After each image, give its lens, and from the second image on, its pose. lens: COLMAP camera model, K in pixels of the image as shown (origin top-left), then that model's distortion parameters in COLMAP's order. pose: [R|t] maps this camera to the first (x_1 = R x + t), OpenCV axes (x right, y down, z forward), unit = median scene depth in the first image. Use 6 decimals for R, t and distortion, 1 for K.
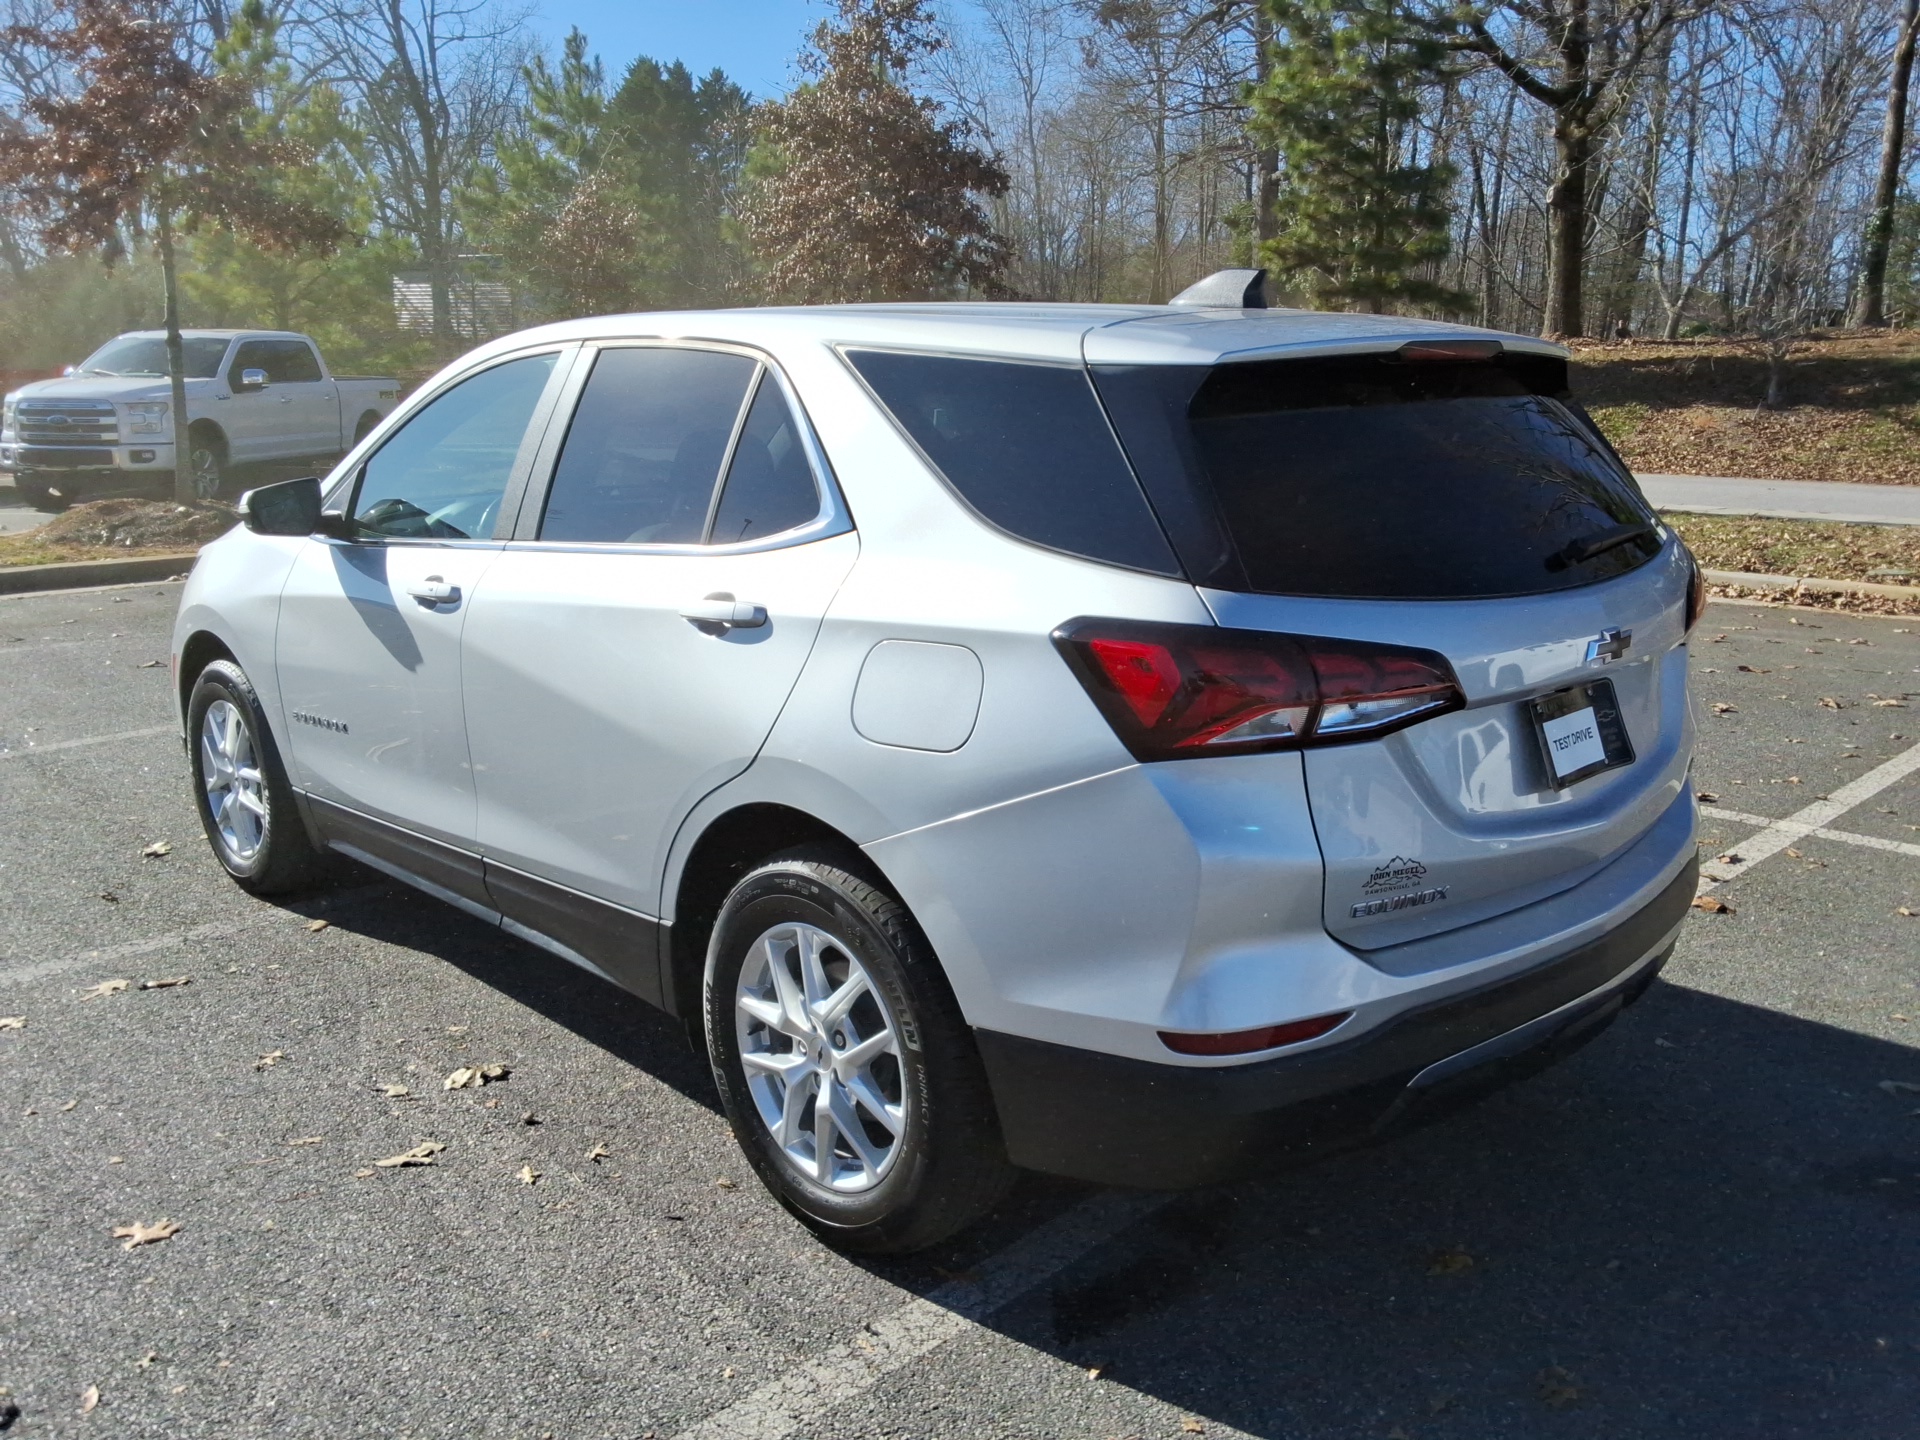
lens RADIAL K [[1537.5, 0, 984.3], [0, 1537.5, 705.9], [0, 0, 1]] dist [0.103296, -0.156141]
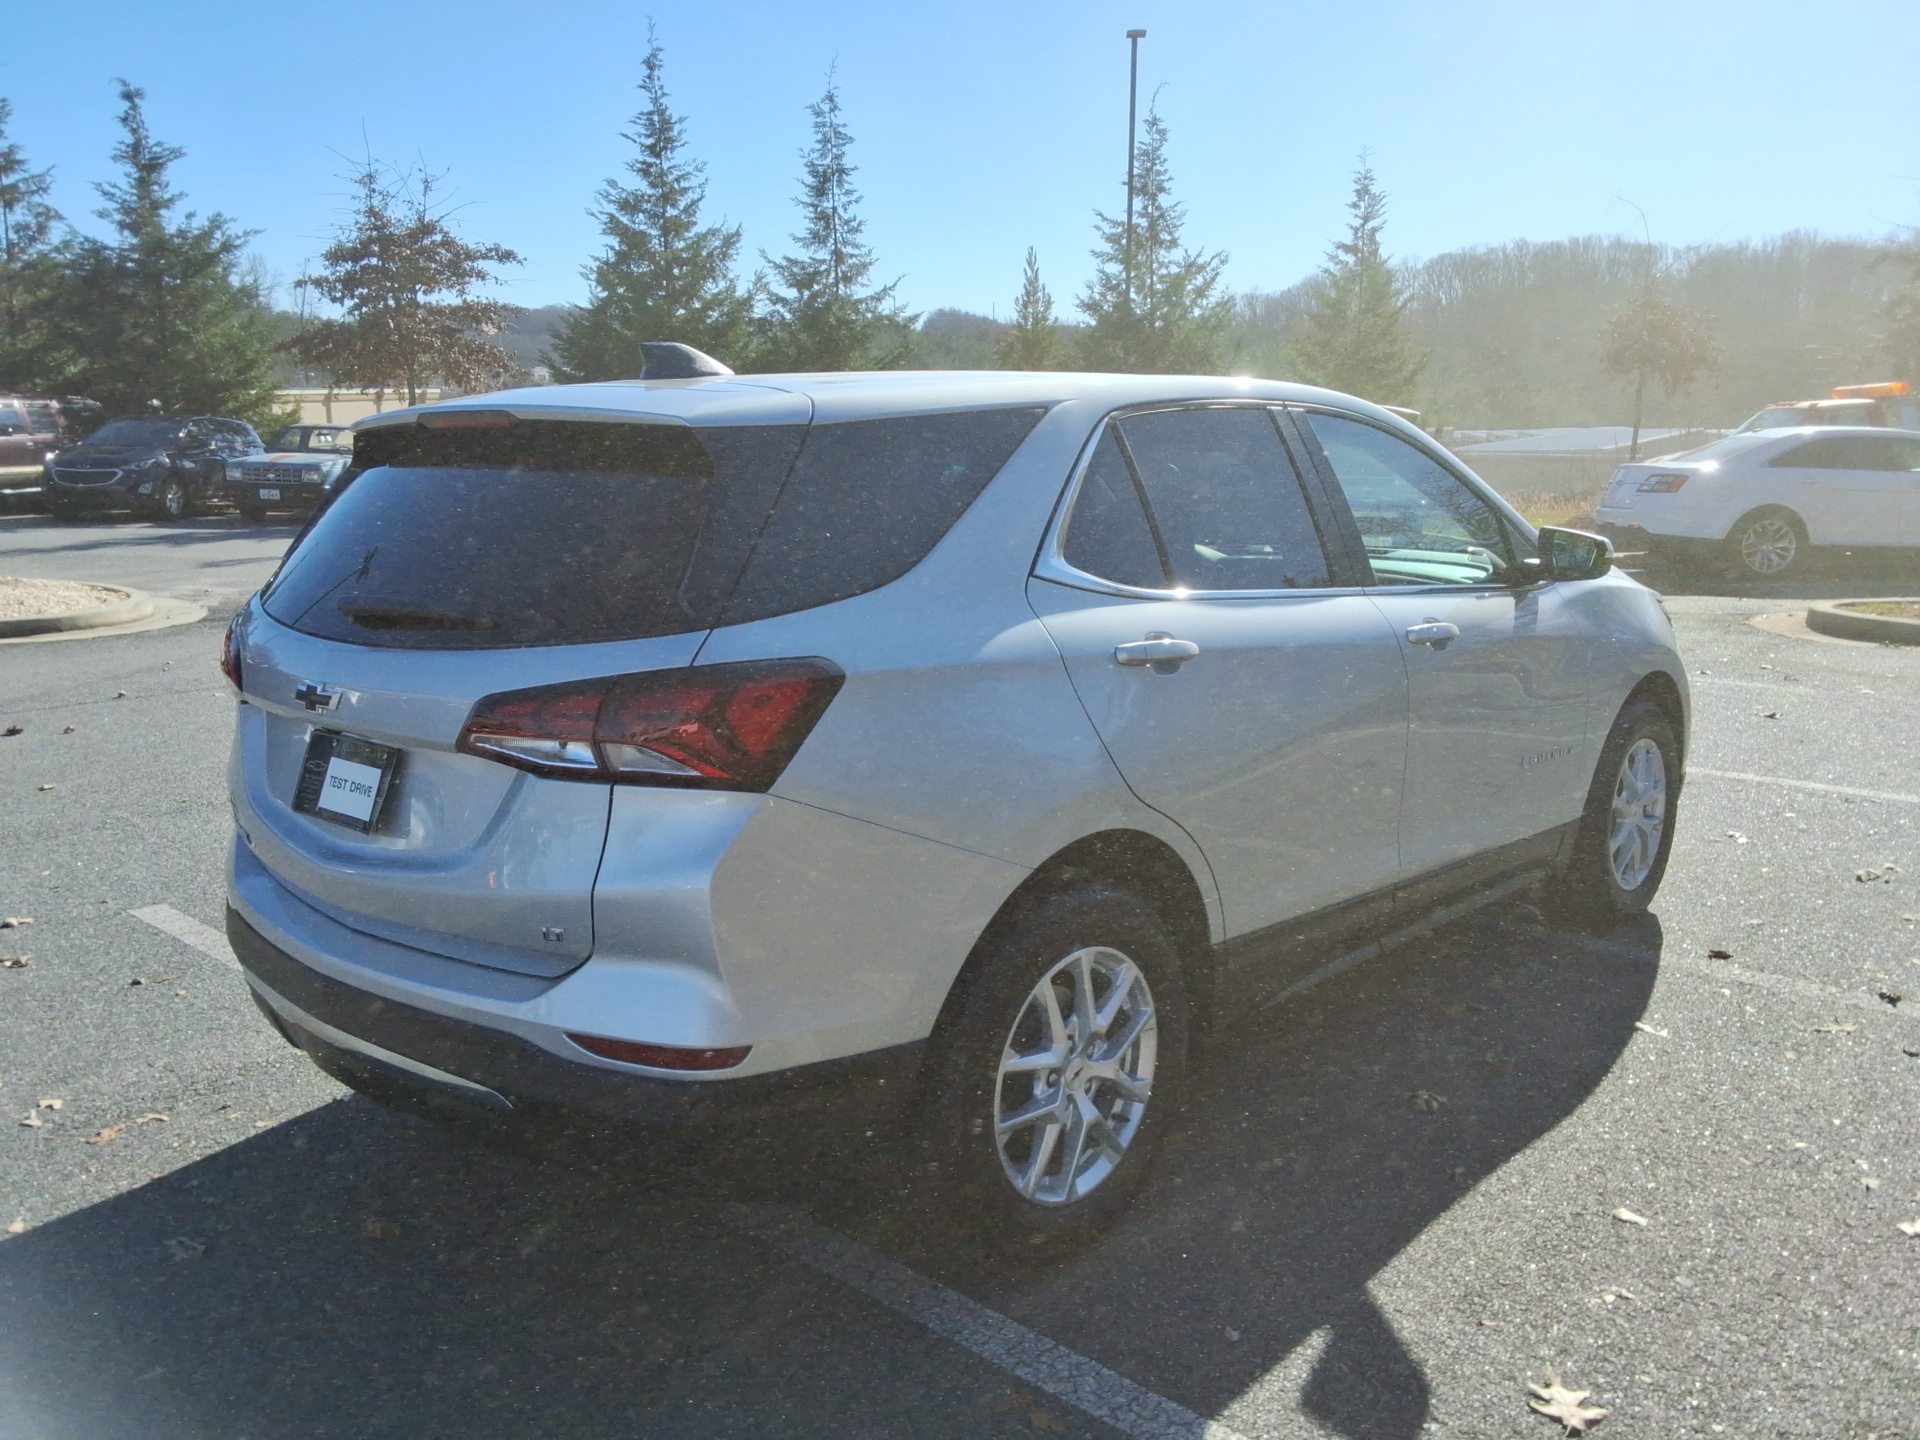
lens RADIAL K [[1537.5, 0, 975.2], [0, 1537.5, 713.2], [0, 0, 1]] dist [0.103296, -0.156141]
pose [[0.053440, 0.176968, -0.982765, 0.206913], [-0.204188, 0.965313, 0.162723, -0.041151], [0.977472, 0.191973, 0.087721, 0.189877]]
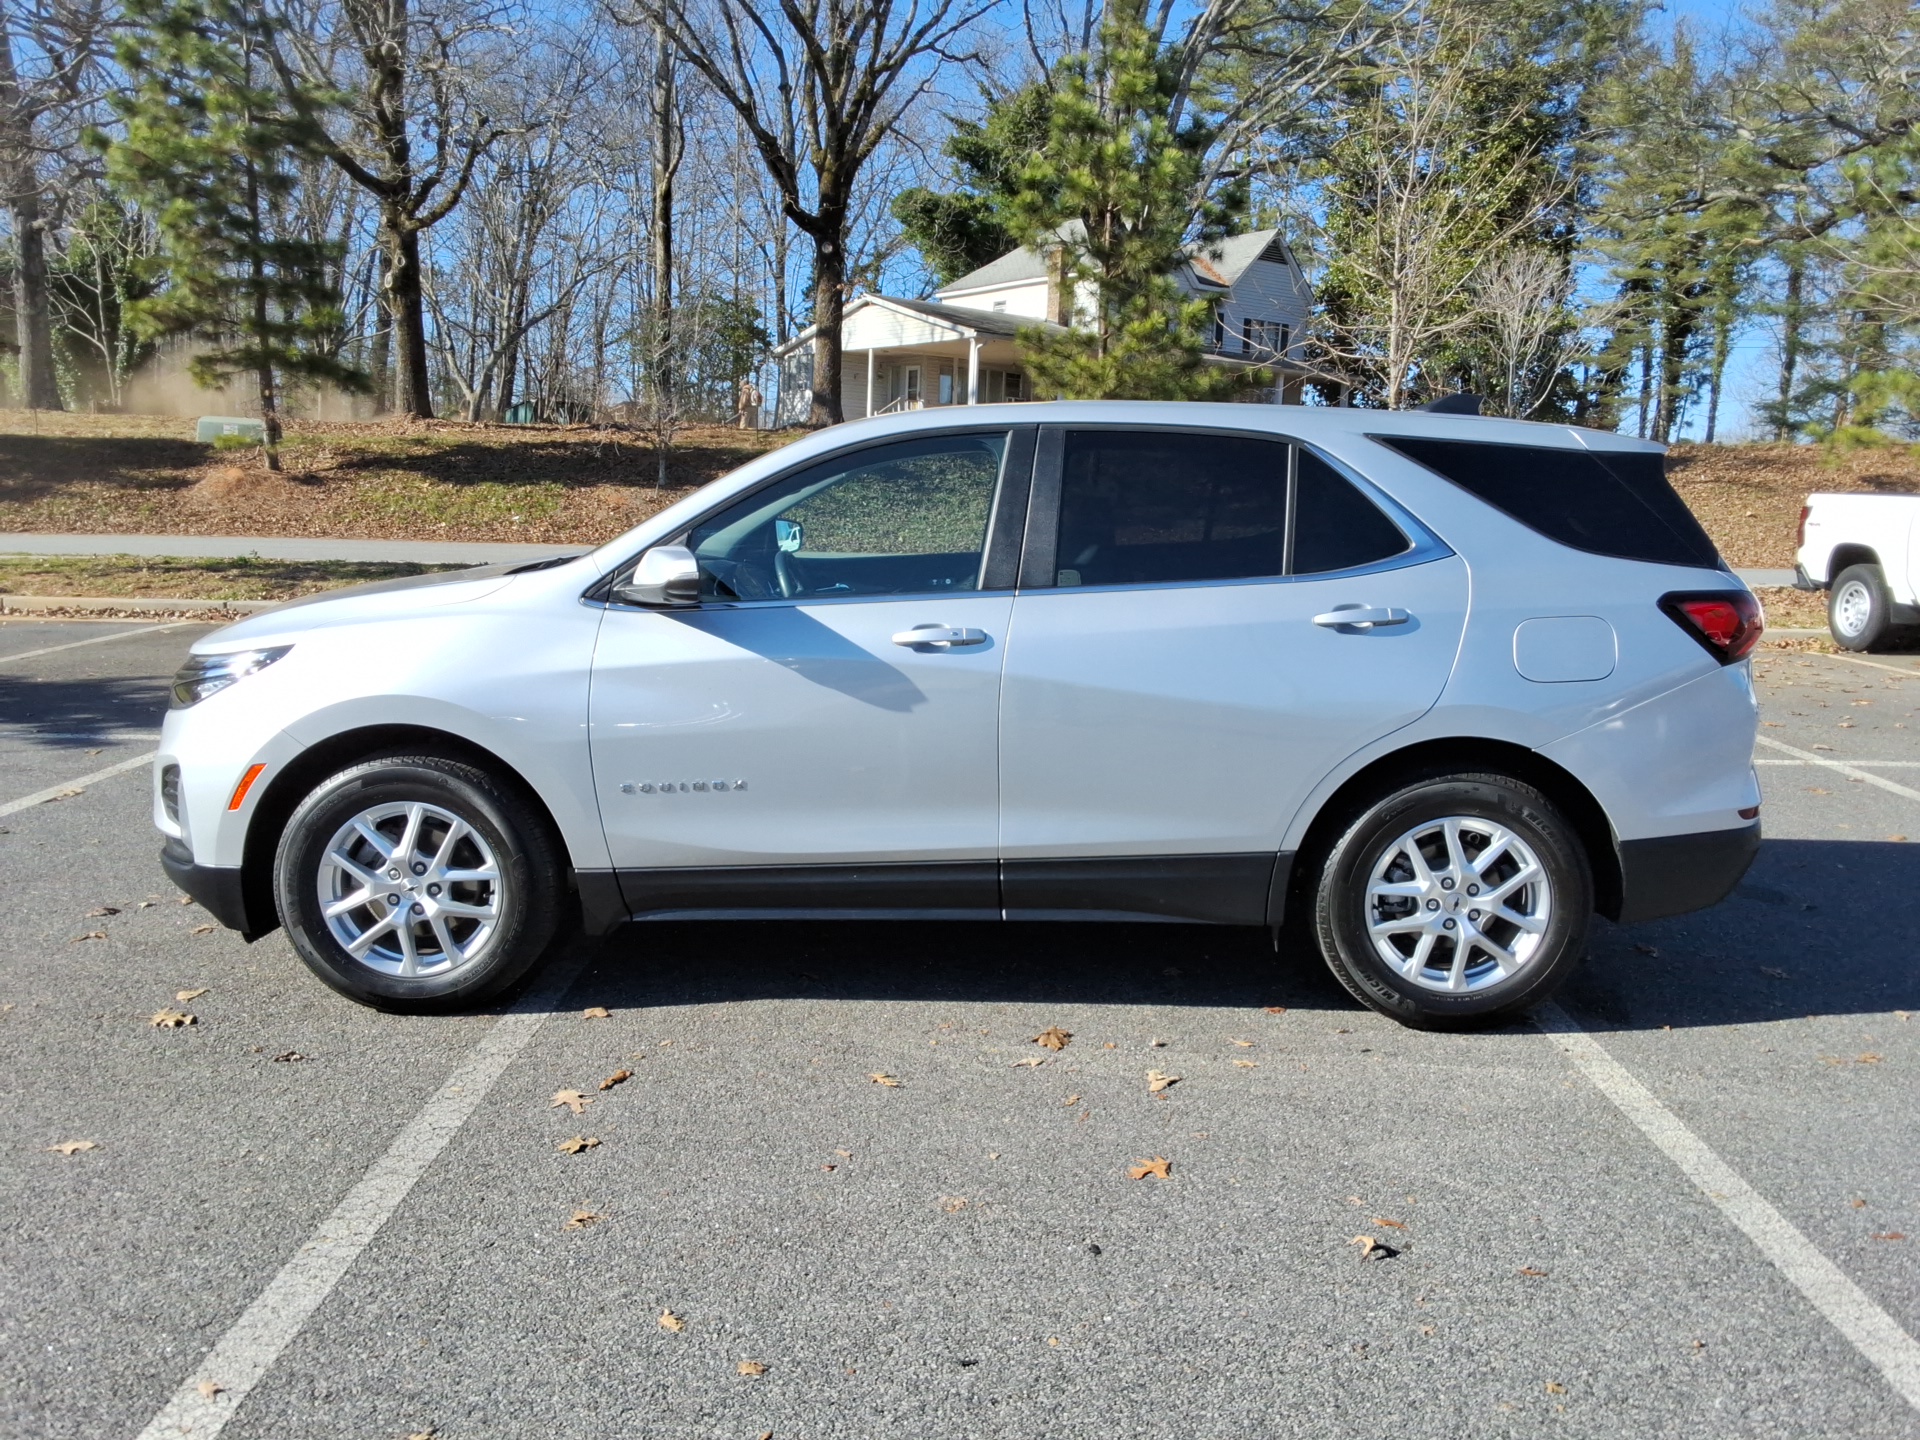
lens RADIAL K [[1537.5, 0, 972.4], [0, 1537.5, 701.1], [0, 0, 1]] dist [0.103296, -0.156141]
pose [[0.712433, -0.090967, 0.695819, -0.224832], [0.126719, 0.991939, -0.000064, -0.004541], [-0.690204, 0.088219, 0.718217, 0.034281]]
